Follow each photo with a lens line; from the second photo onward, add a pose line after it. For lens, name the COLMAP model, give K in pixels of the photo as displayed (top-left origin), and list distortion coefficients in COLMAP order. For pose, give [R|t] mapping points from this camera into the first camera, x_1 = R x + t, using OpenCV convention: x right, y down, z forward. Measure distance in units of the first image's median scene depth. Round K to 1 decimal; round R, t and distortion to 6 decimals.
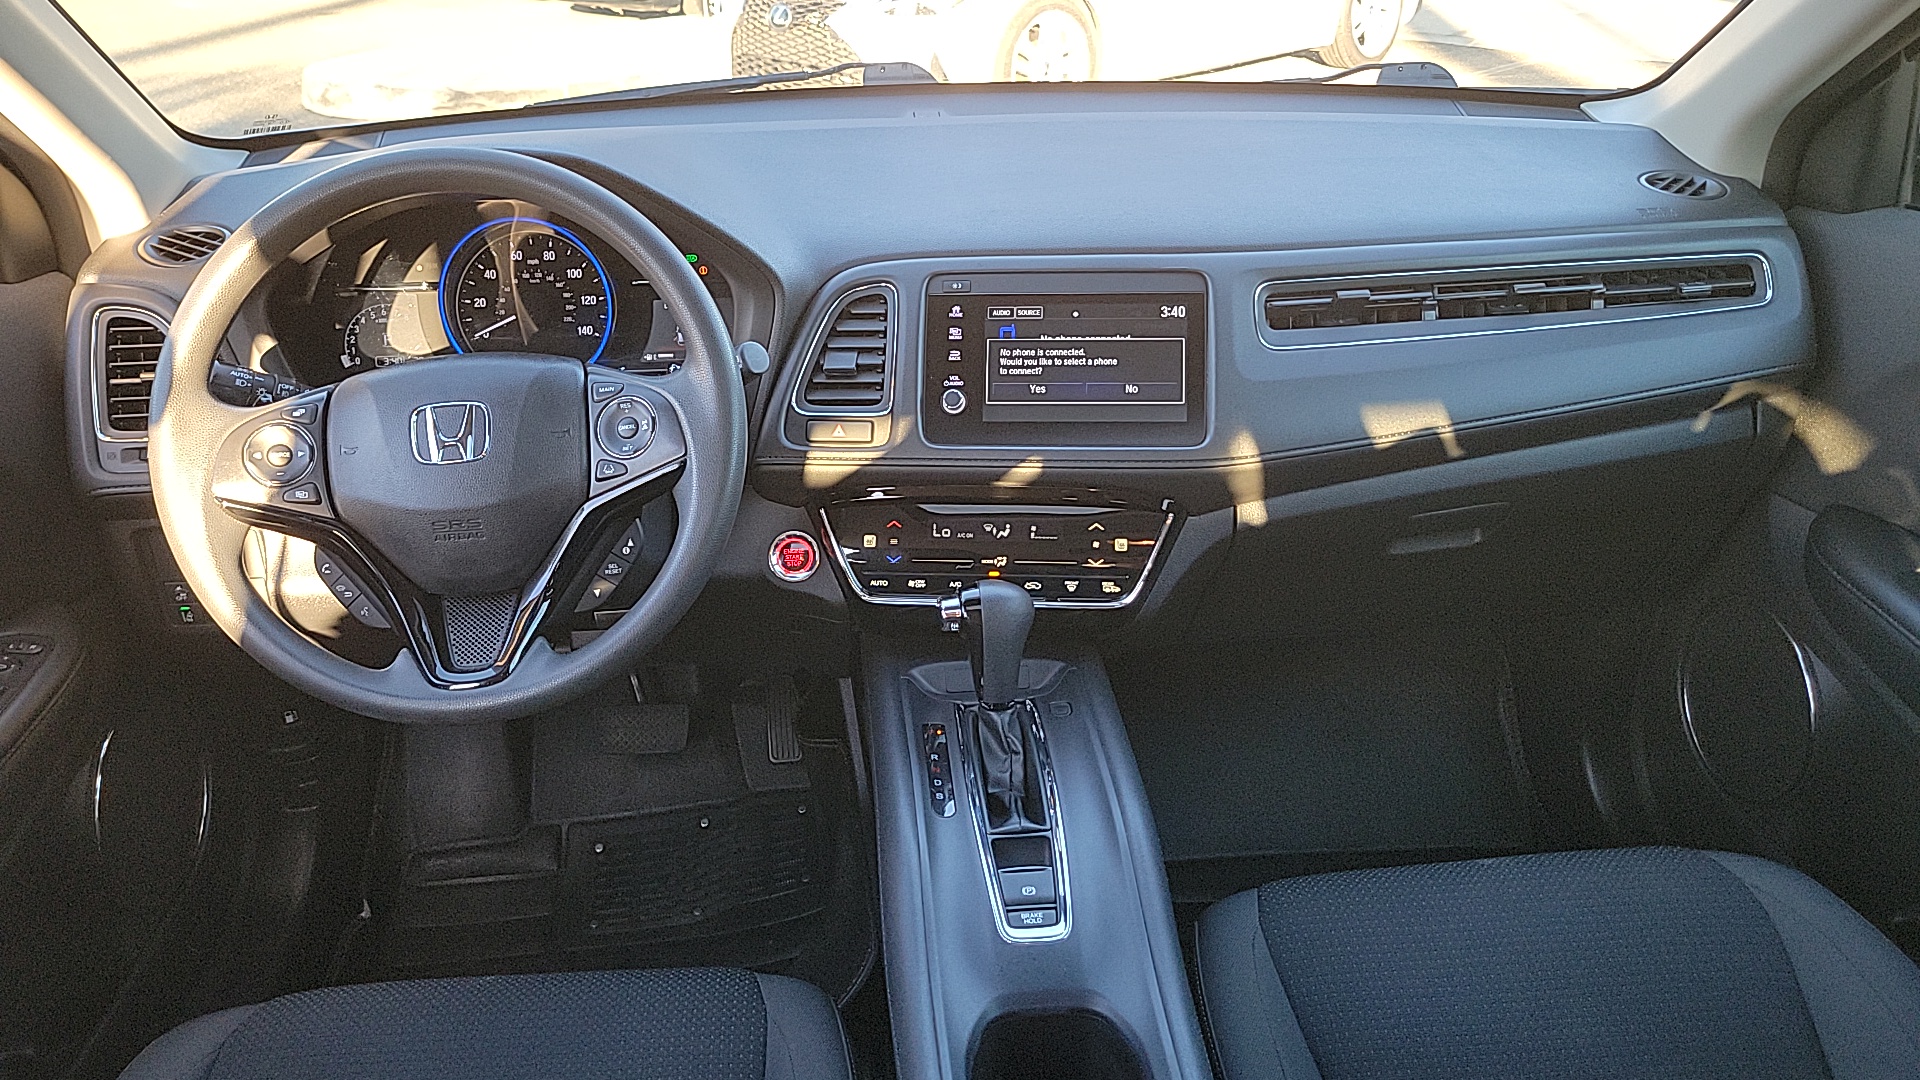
lens RADIAL K [[1486.1, 0, 960.0], [0, 1486.1, 540.0], [0, 0, 1]] dist [0.069905, -0.060917]
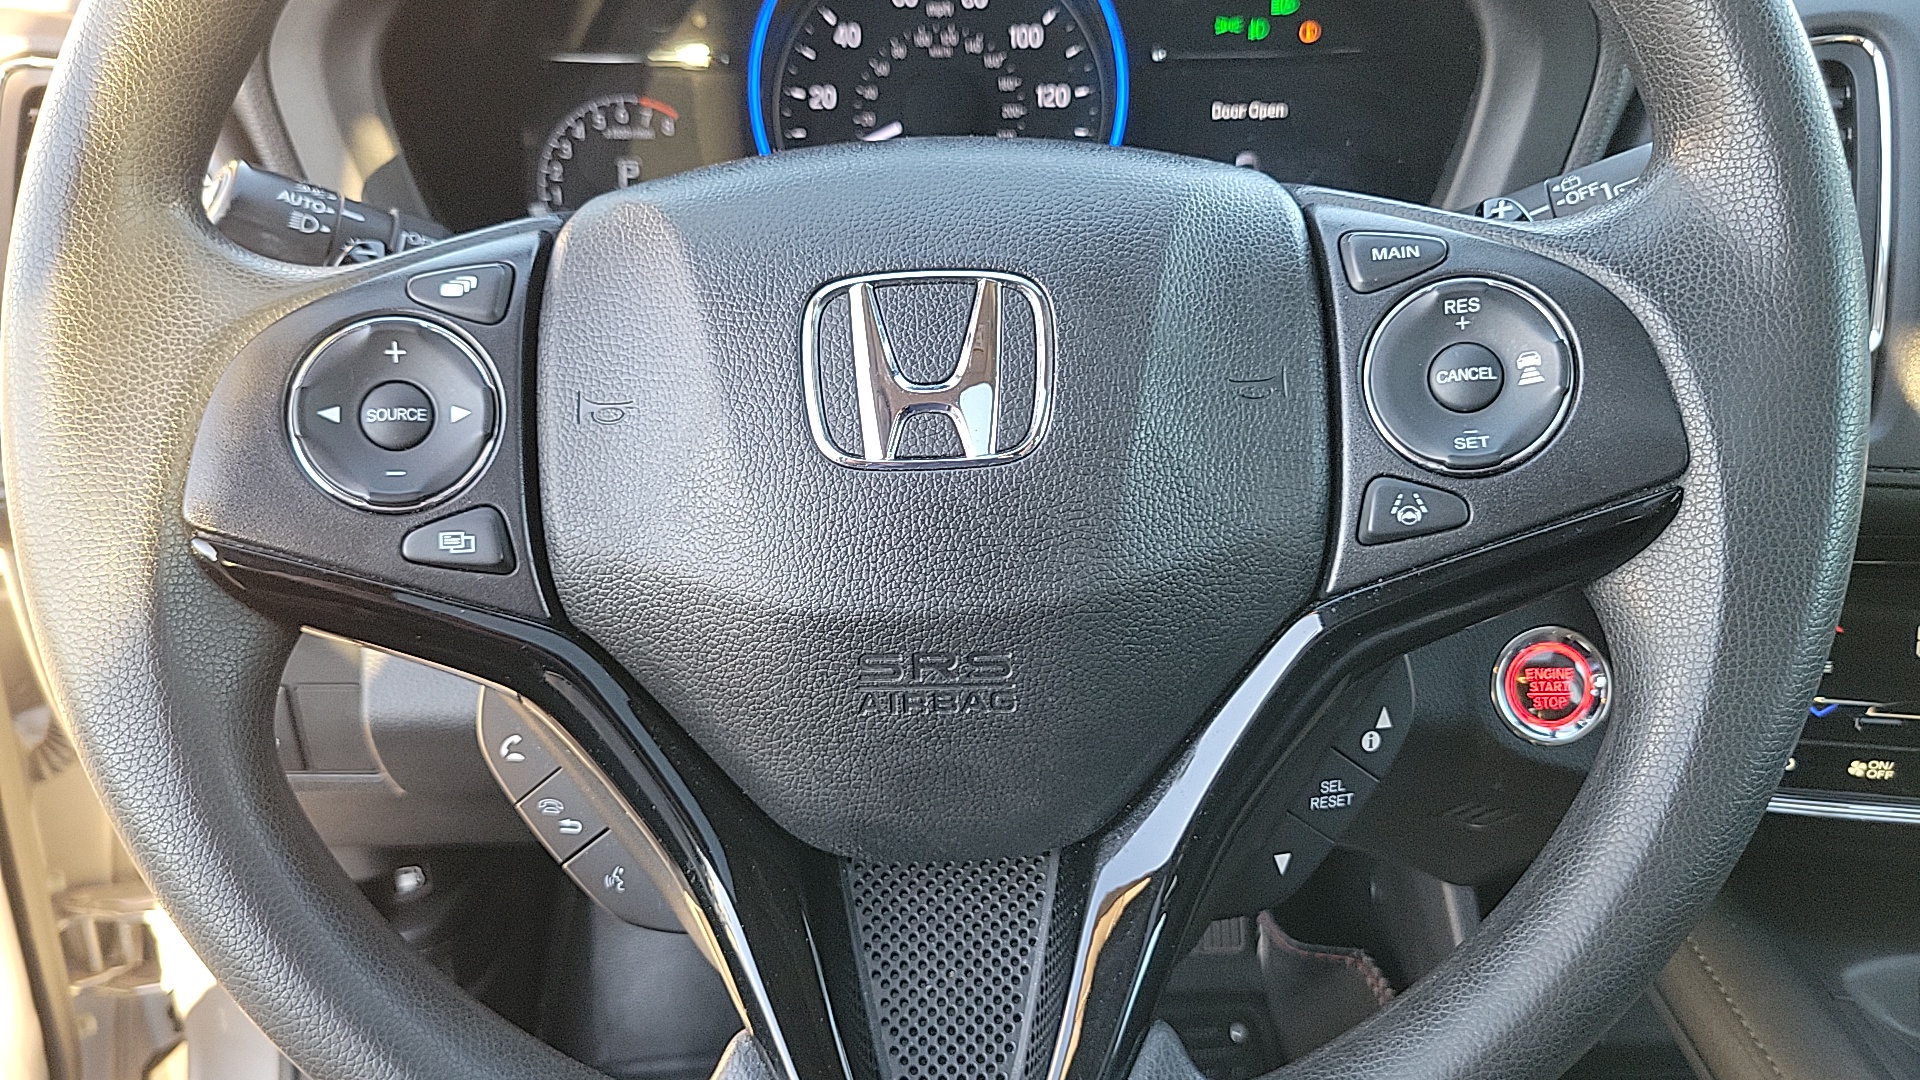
lens RADIAL K [[1519.0, 0, 960.0], [0, 1519.0, 540.0], [0, 0, 1]] dist [0.000655, -0.000973]
pose [[0.996551, 0.049887, -0.066314, -0.260013], [-0.048397, 0.998542, 0.023891, -0.036824], [0.067409, -0.020599, 0.997513, 0.574006]]
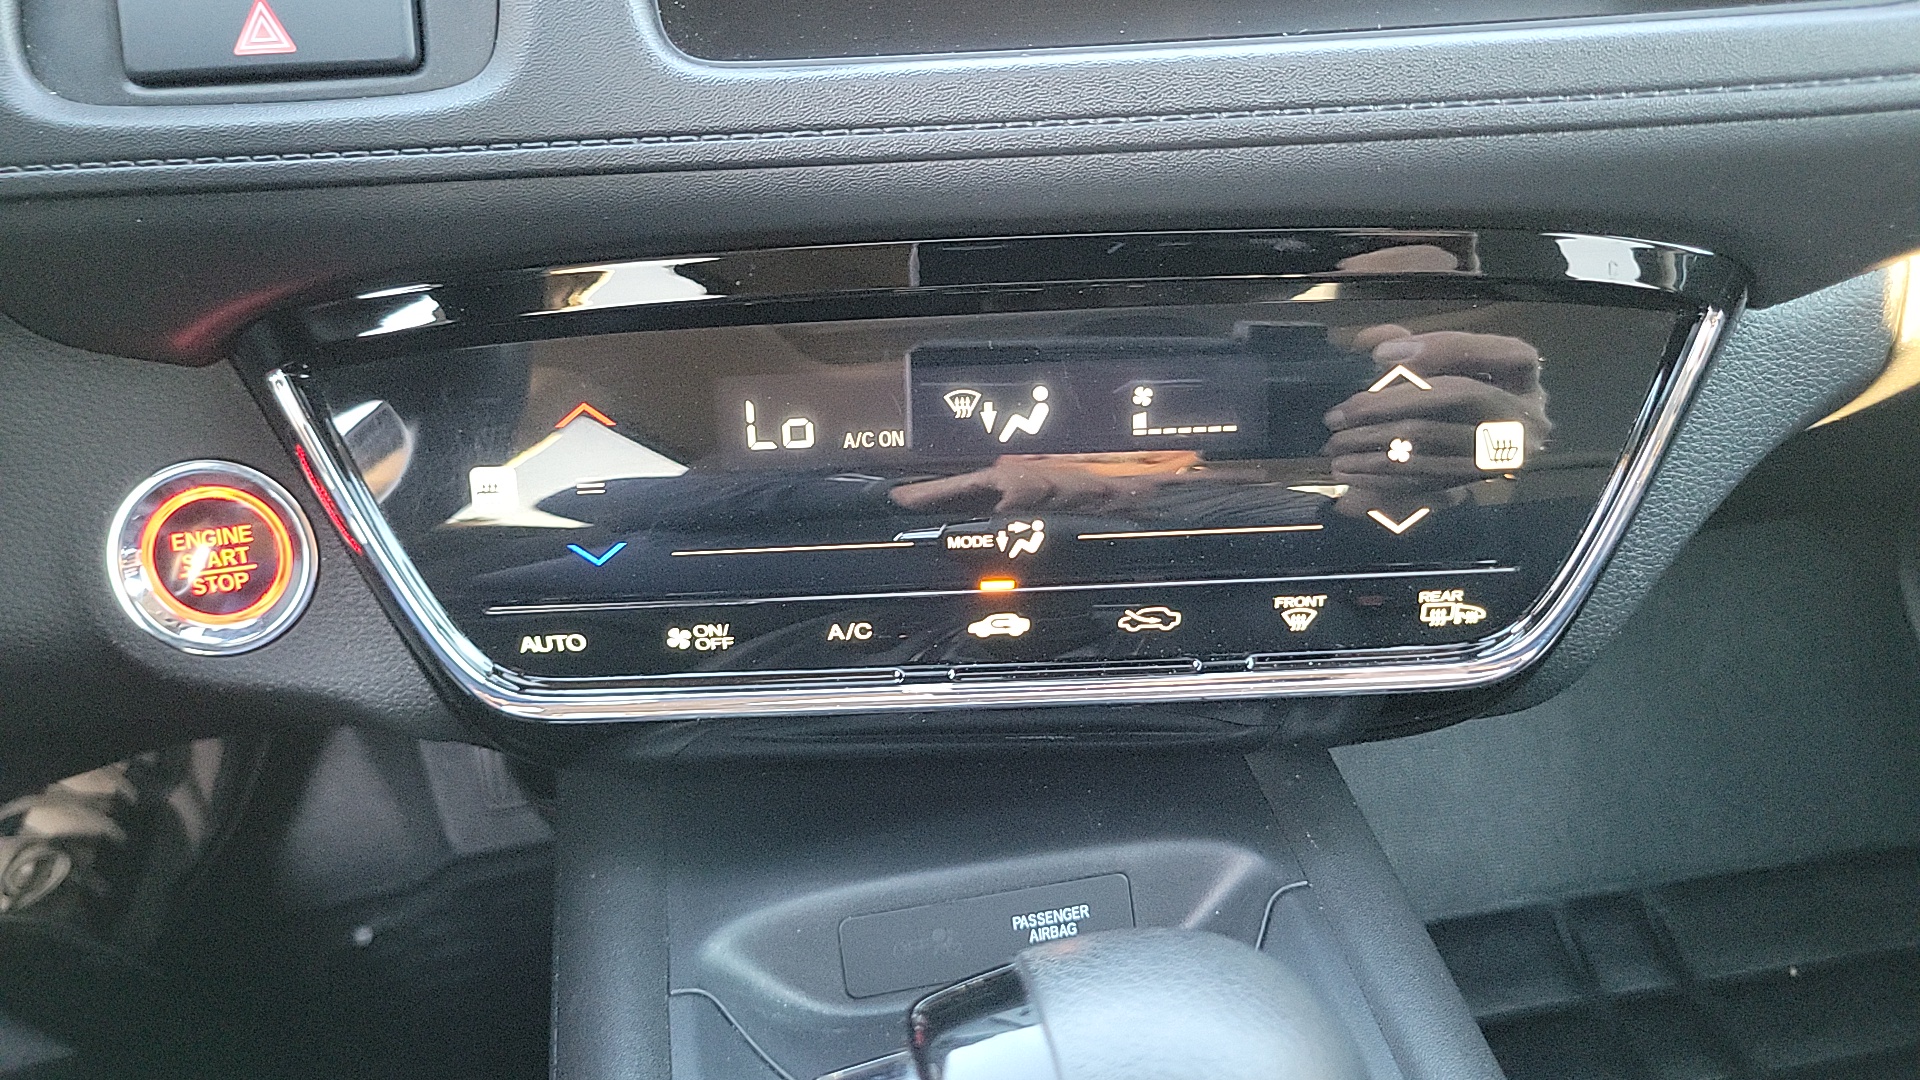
lens RADIAL K [[1495.0, 0, 977.4], [0, 1495.0, 564.3], [0, 0, 1]] dist [0.034242, -0.008709]
pose [[0.994193, -0.077341, 0.074829, 0.000428], [0.059073, 0.973428, 0.221243, -0.038464], [-0.089952, -0.215538, 0.972344, 0.761541]]
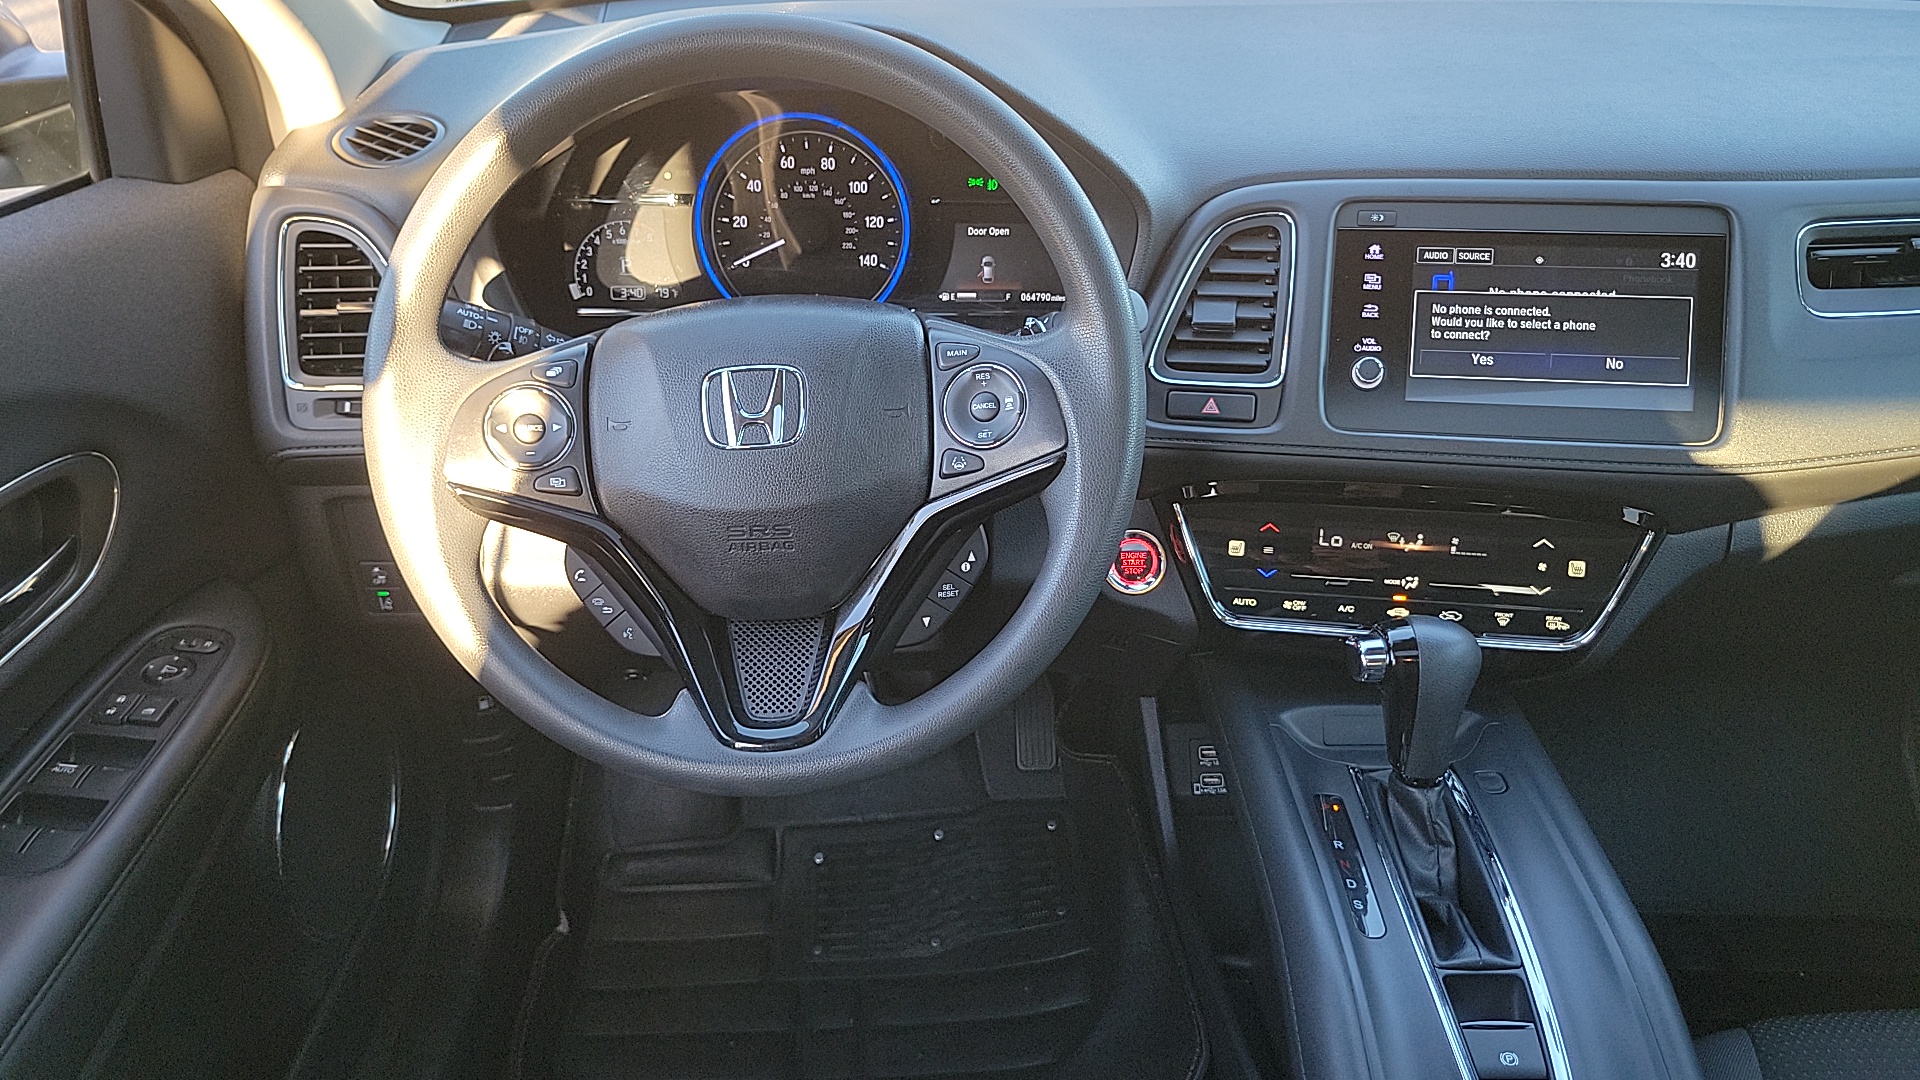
lens RADIAL K [[1495.0, 0, 977.4], [0, 1495.0, 564.3], [0, 0, 1]] dist [0.034242, -0.008709]
pose [[0.997530, 0.042262, -0.056105, -0.154531], [-0.038067, 0.996544, 0.073836, -0.044211], [0.059032, -0.071518, 0.995691, 0.219210]]
